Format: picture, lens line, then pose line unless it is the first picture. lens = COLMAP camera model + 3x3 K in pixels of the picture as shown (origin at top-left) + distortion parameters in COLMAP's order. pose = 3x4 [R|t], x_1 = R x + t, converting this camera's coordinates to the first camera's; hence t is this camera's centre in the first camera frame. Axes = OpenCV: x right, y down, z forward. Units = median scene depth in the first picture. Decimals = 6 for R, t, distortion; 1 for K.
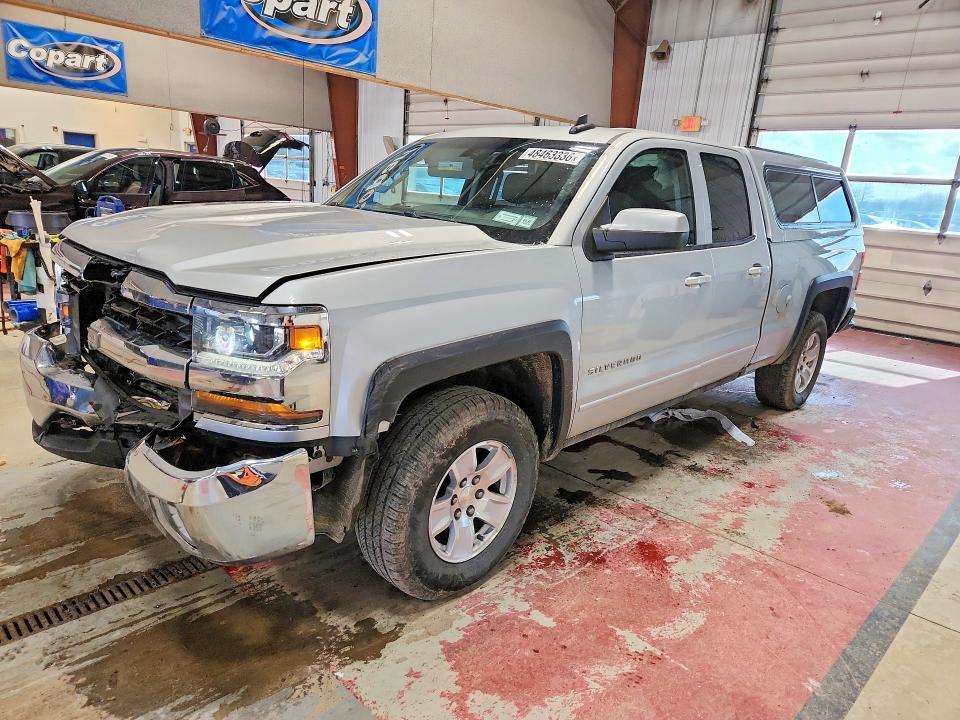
lens RADIAL K [[642.0, 0, 480.0], [0, 642.0, 360.0], [0, 0, 1]] dist [0.005557, -0.001688]
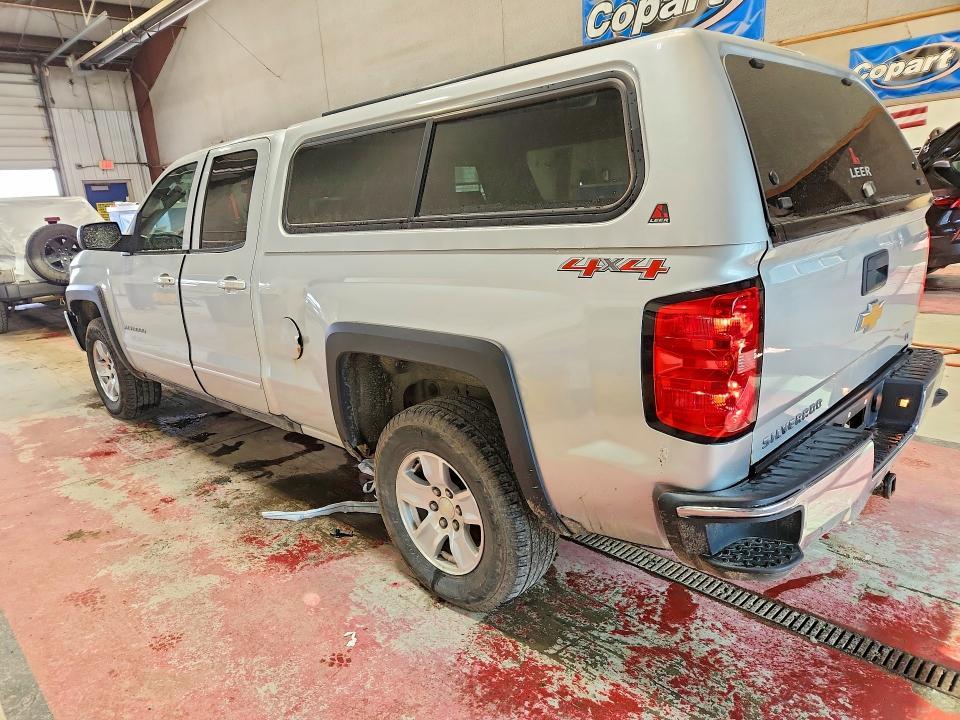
lens RADIAL K [[642.0, 0, 480.0], [0, 642.0, 360.0], [0, 0, 1]] dist [0.005557, -0.001688]
pose [[0.006362, 0.179065, -0.983817, 1.108598], [-0.199486, 0.964289, 0.174221, -0.224130], [0.979880, 0.195149, 0.041856, 1.148625]]
